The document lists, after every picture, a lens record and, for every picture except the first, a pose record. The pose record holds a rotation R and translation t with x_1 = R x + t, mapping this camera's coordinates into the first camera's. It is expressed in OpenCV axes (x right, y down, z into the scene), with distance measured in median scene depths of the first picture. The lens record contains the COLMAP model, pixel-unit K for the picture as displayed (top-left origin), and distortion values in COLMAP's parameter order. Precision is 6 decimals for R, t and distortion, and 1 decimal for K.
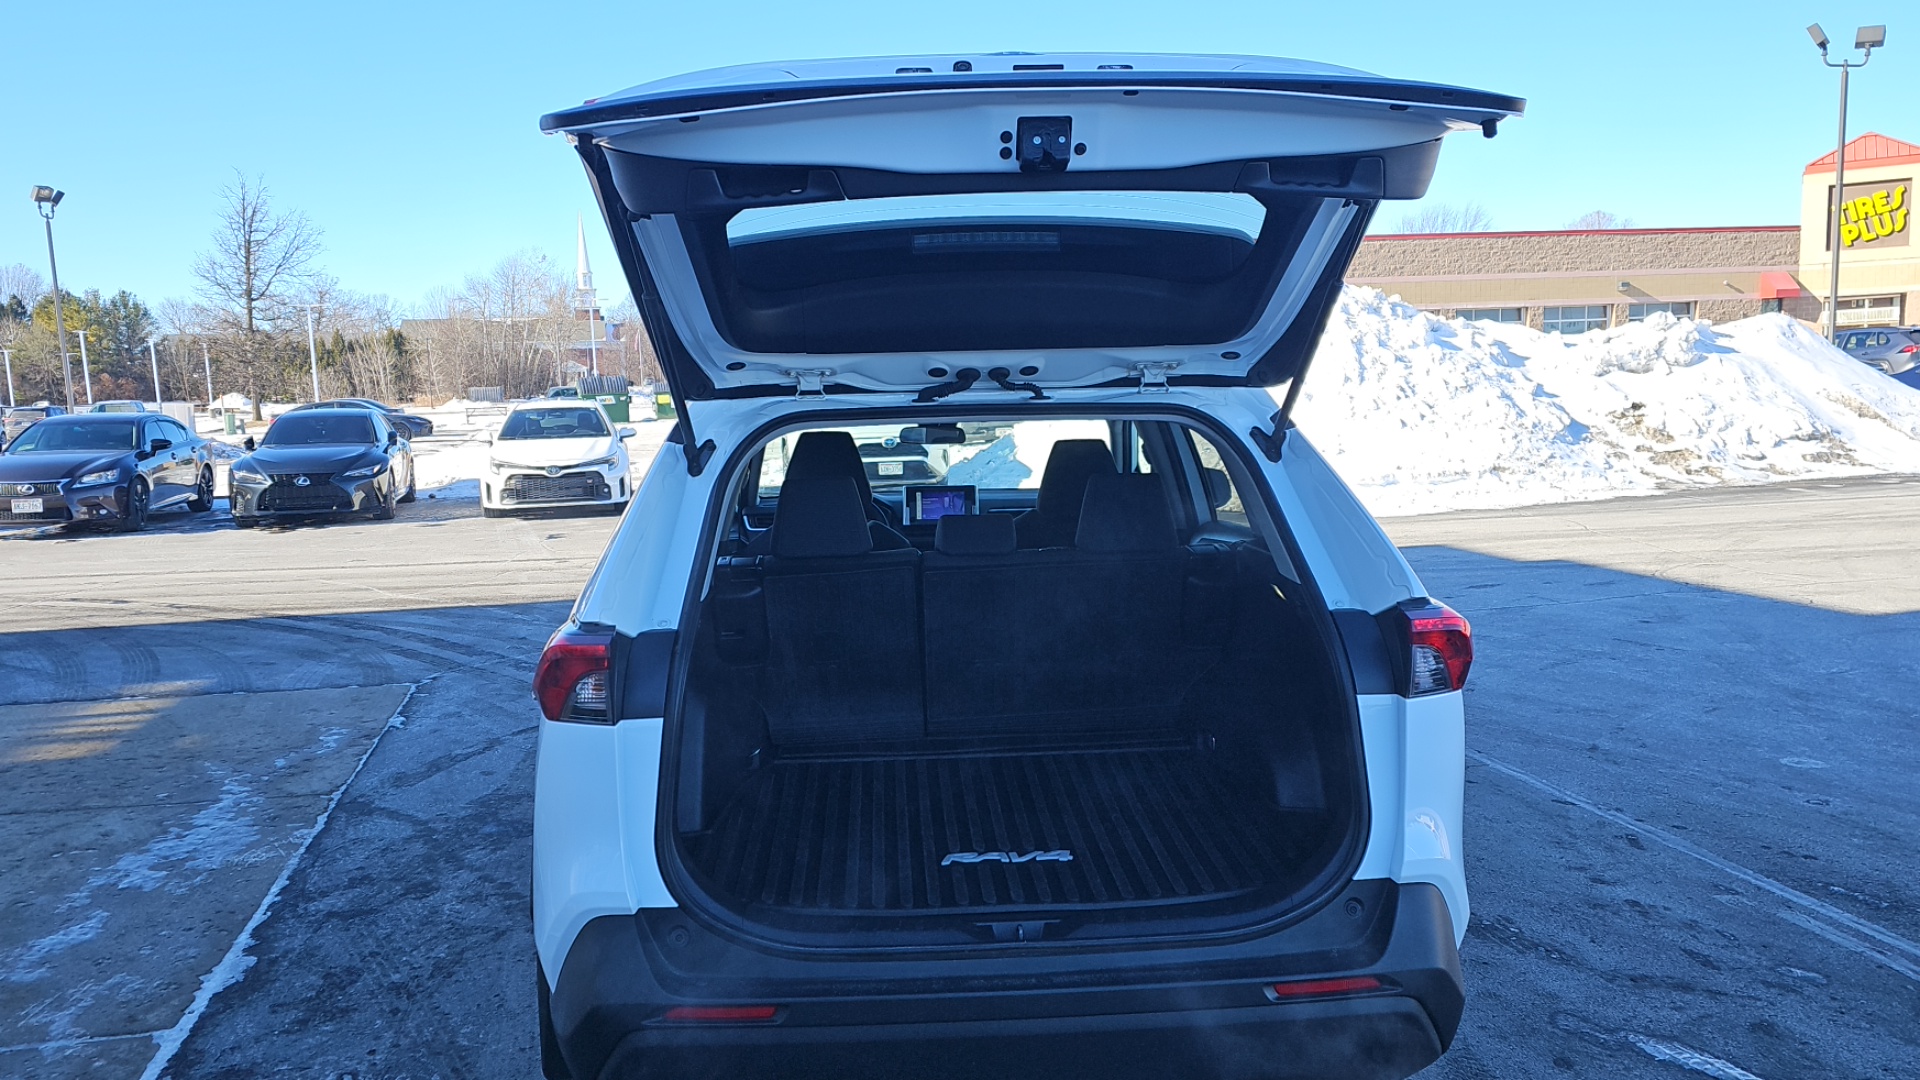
lens RADIAL K [[1371.9, 0, 962.6], [0, 1371.9, 533.4], [0, 0, 1]] dist [0.070842, -0.061271]
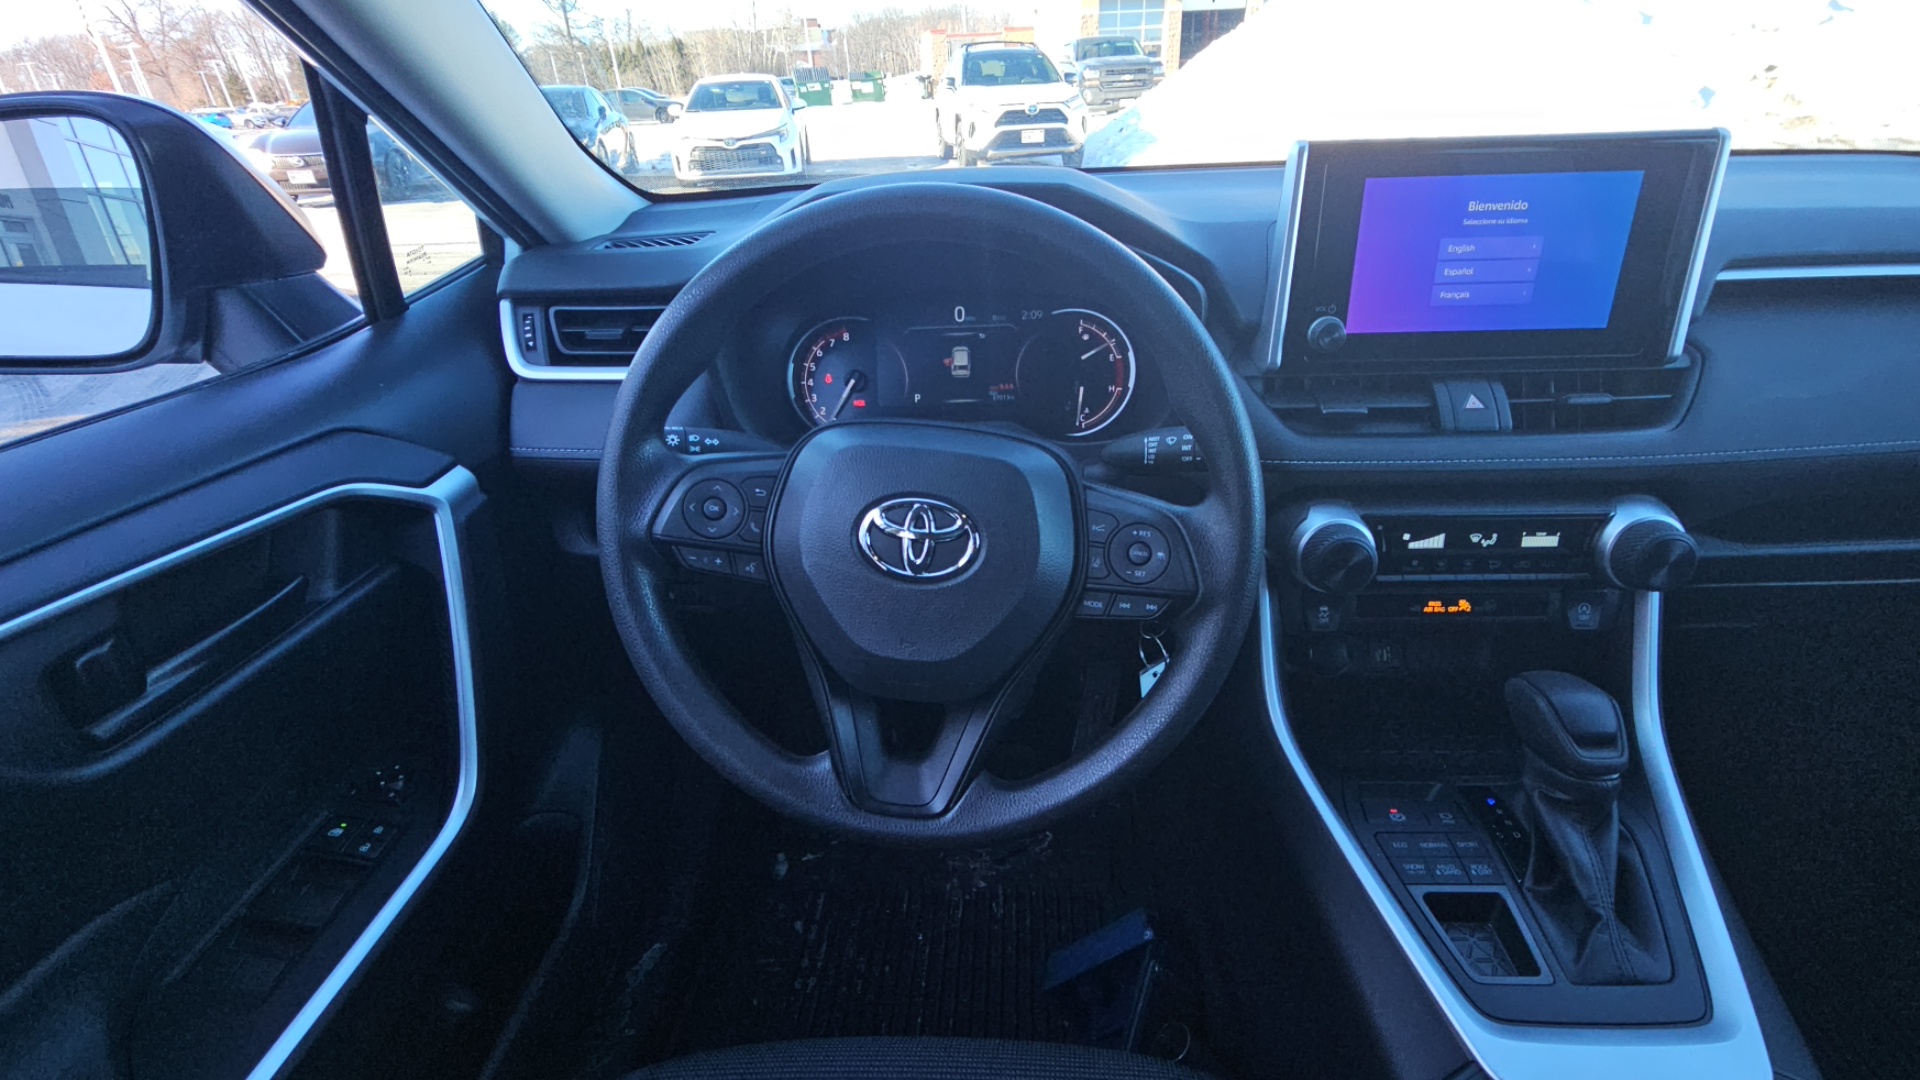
lens RADIAL K [[853.4, 0, 979.9], [0, 853.4, 548.4], [0, 0, 1]] dist [0.004588, -0.002483]
pose [[0.995256, 0.037938, -0.089590, -0.020852], [-0.000566, 0.923084, 0.384598, -0.007963], [0.097290, -0.382723, 0.918726, 0.253530]]
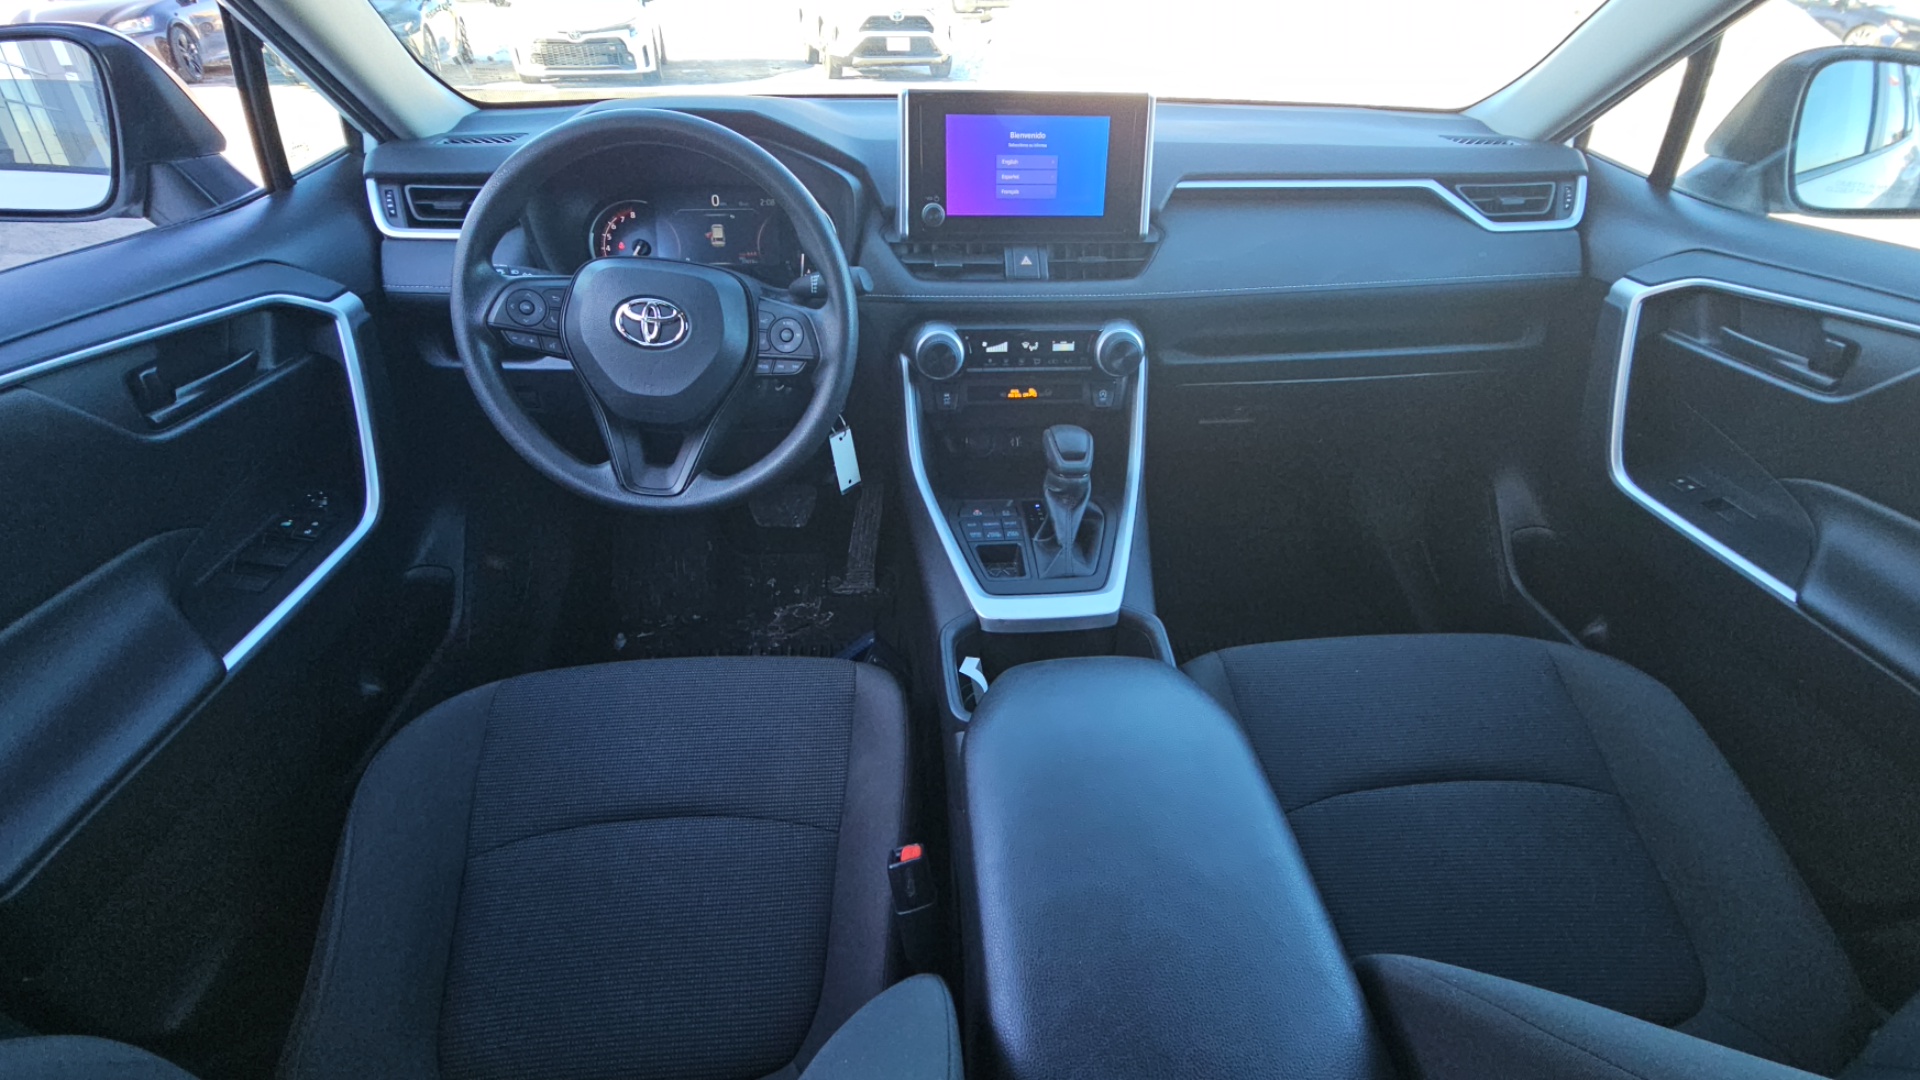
lens RADIAL K [[853.4, 0, 979.3], [0, 853.4, 548.4], [0, 0, 1]] dist [0.004588, -0.002483]
pose [[0.998933, 0.019506, 0.041864, -0.009457], [-0.036591, 0.887328, 0.459684, -0.009001], [-0.028180, -0.460725, 0.887095, 0.231486]]
